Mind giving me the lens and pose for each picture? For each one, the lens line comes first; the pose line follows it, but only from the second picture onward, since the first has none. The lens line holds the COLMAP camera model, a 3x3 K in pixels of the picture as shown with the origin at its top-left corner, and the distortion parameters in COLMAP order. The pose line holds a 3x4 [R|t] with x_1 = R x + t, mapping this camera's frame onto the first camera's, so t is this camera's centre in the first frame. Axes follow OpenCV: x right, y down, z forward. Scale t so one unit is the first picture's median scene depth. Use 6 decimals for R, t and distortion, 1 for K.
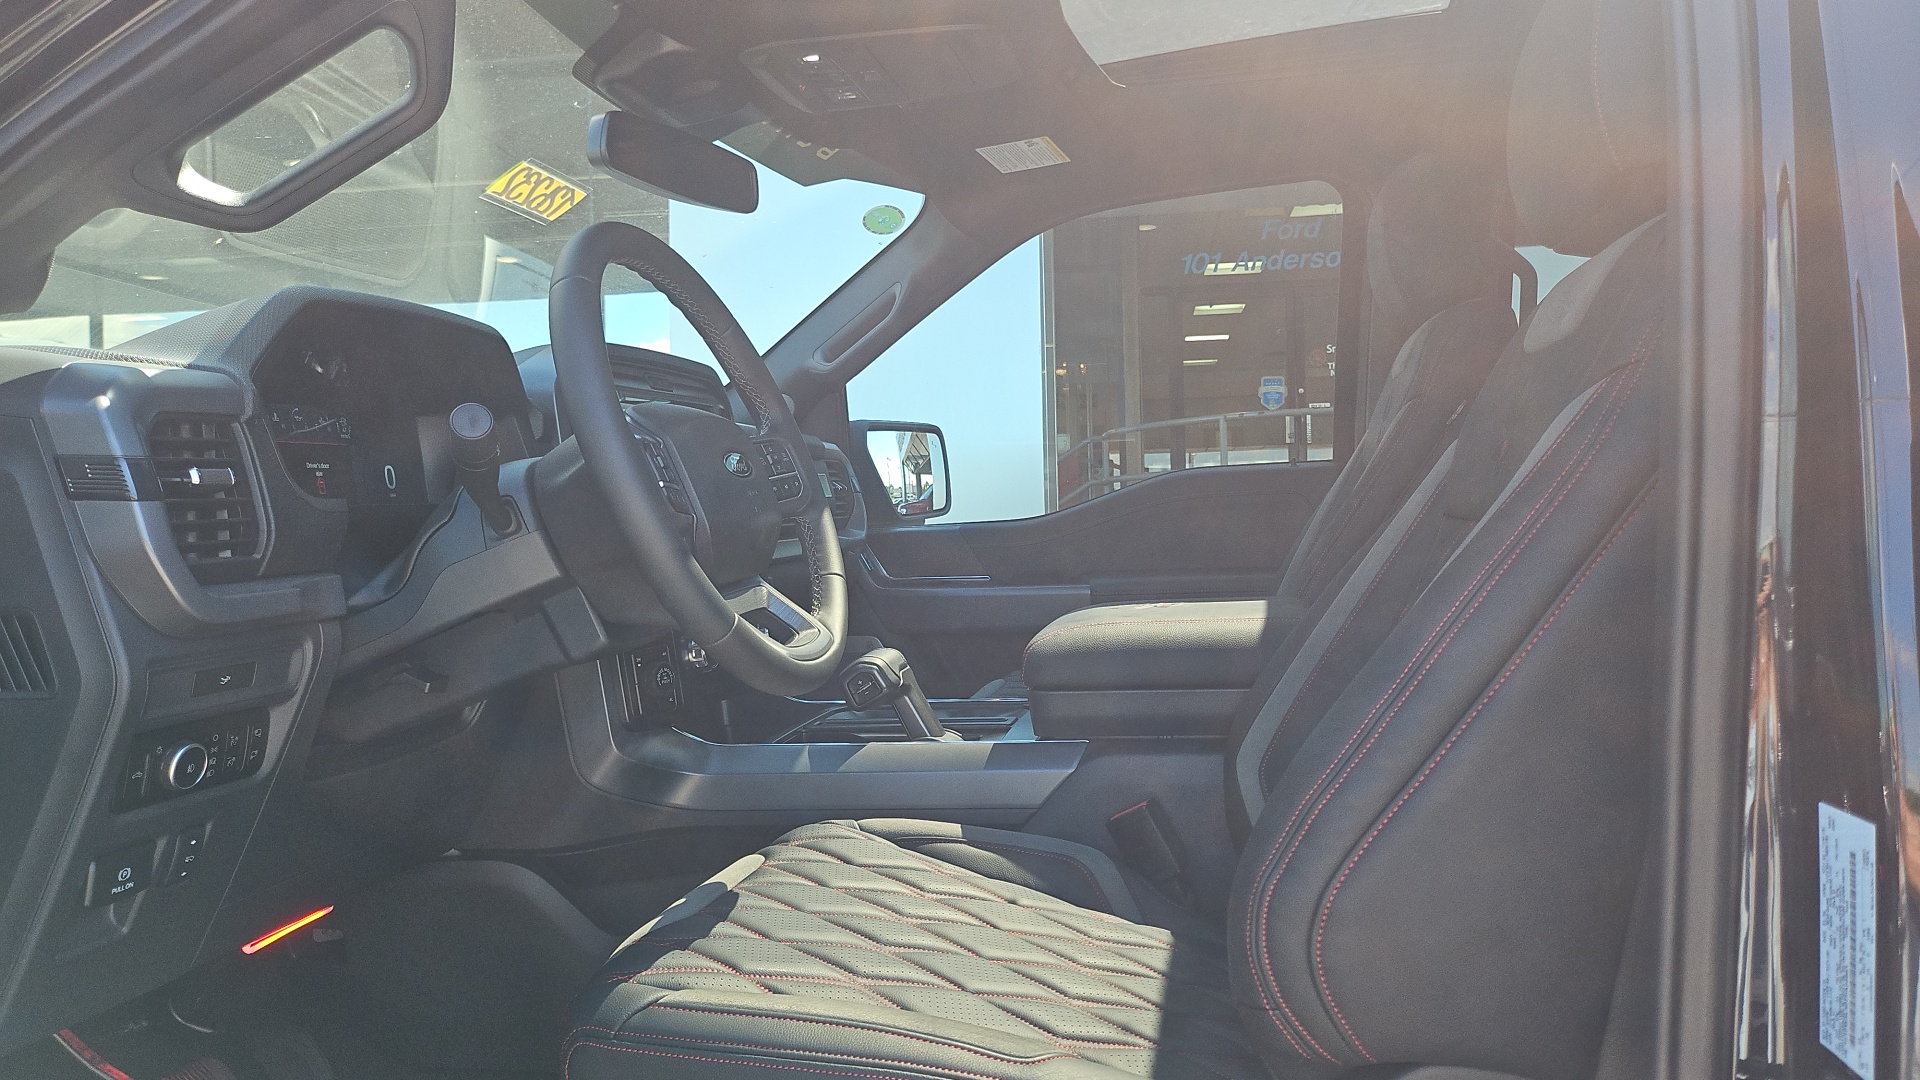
lens RADIAL K [[1345.0, 0, 970.9], [0, 1345.0, 532.2], [0, 0, 1]] dist [0.067960, -0.072789]
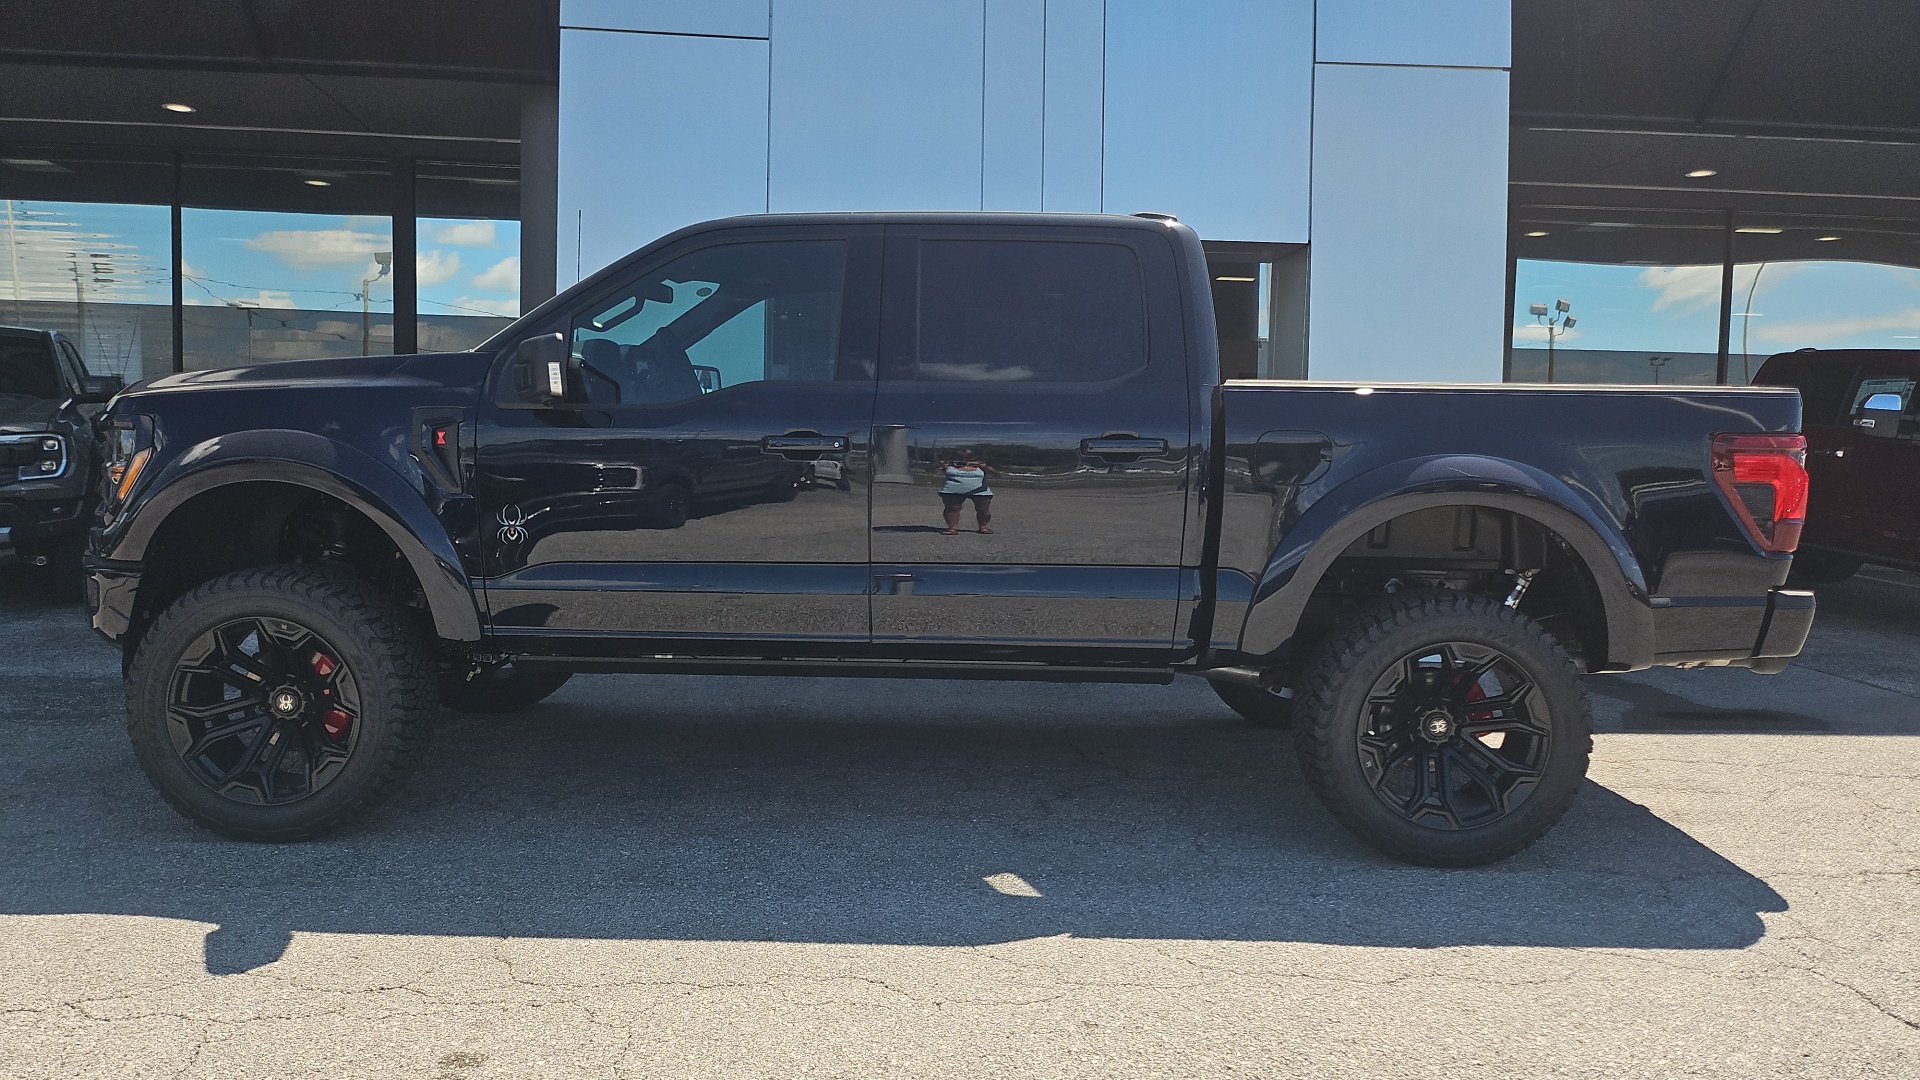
lens RADIAL K [[1348.5, 0, 957.6], [0, 1348.5, 574.7], [0, 0, 1]] dist [0.068735, -0.074596]
pose [[0.978340, 0.003939, 0.206965, -0.116541], [-0.021904, 0.996176, 0.084583, 0.082361], [-0.205840, -0.087285, 0.974685, -1.627613]]
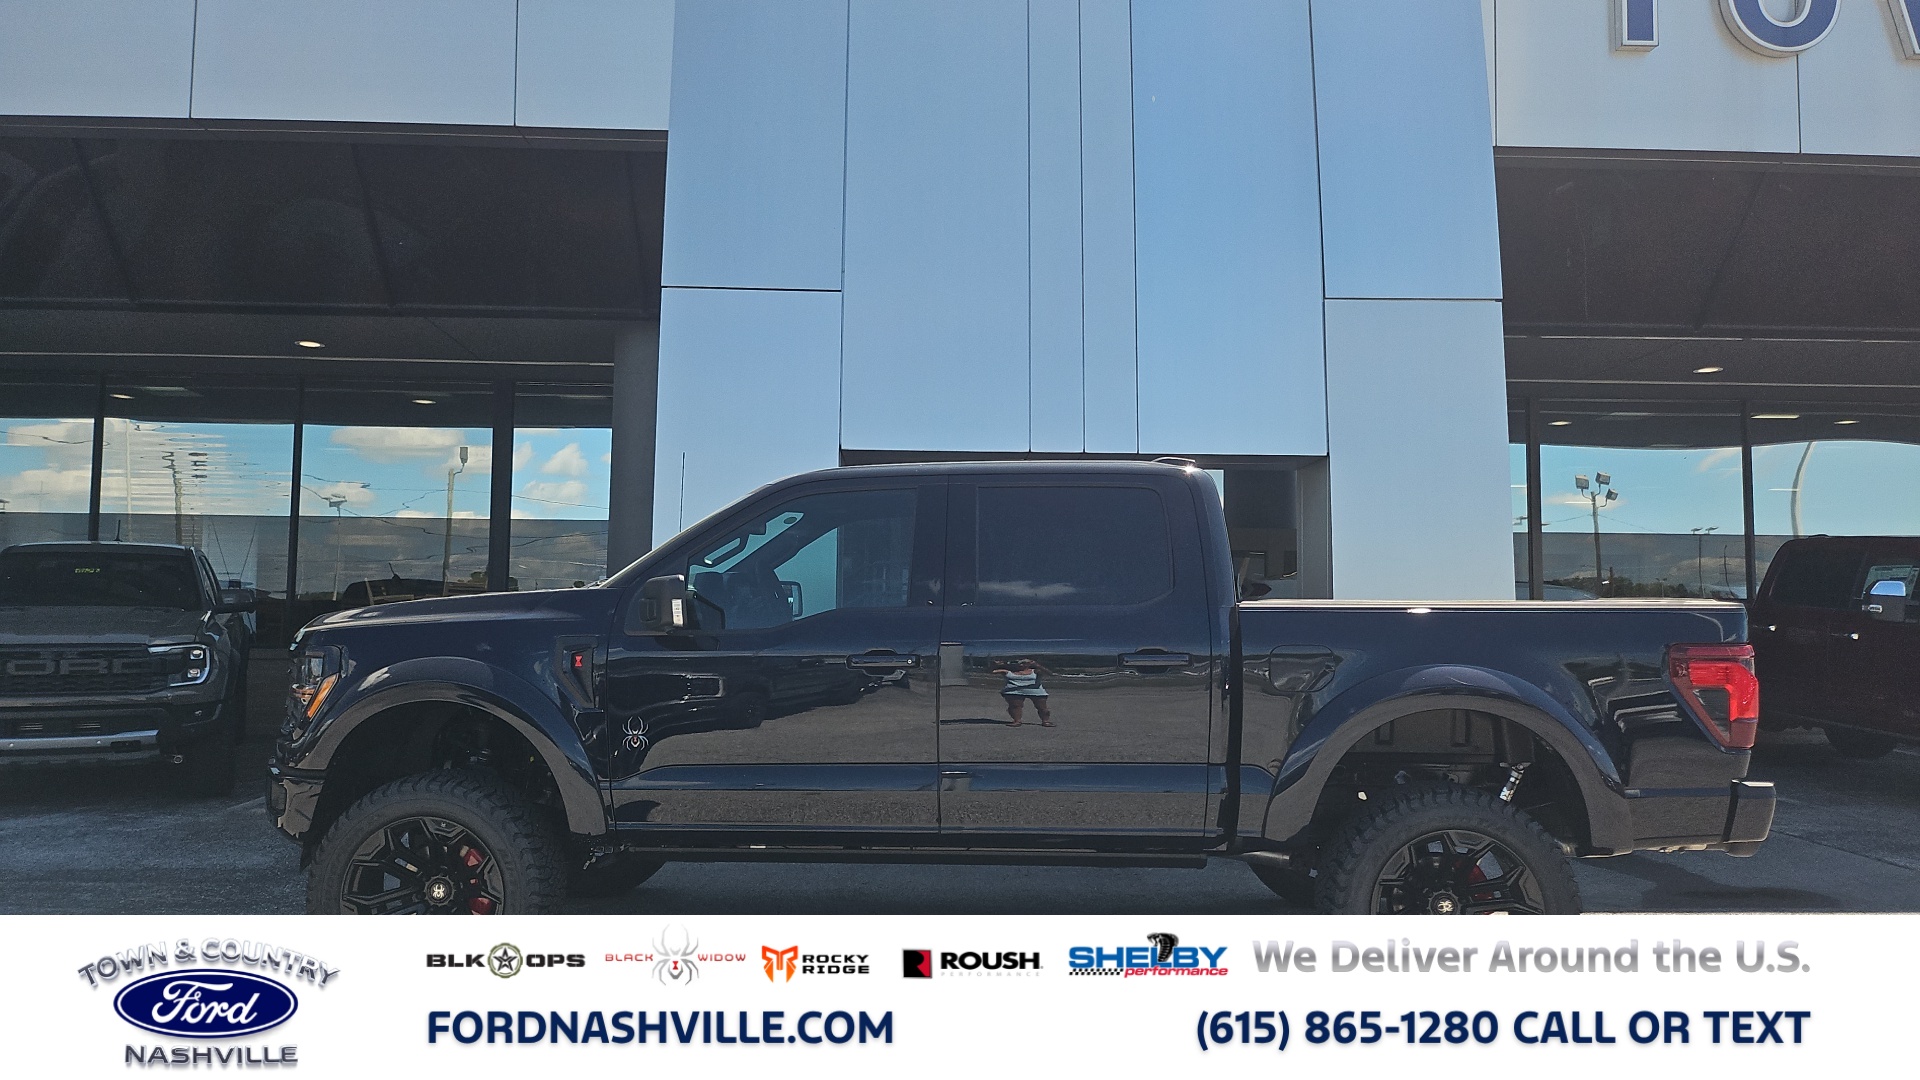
lens RADIAL K [[1346.9, 0, 962.2], [0, 1346.9, 560.3], [0, 0, 1]] dist [0.067973, -0.067351]
pose [[0.985185, 0.017662, 0.170585, -0.185398], [-0.008737, 0.998560, -0.052929, 0.017724], [-0.171274, 0.050654, 0.983920, -1.930045]]
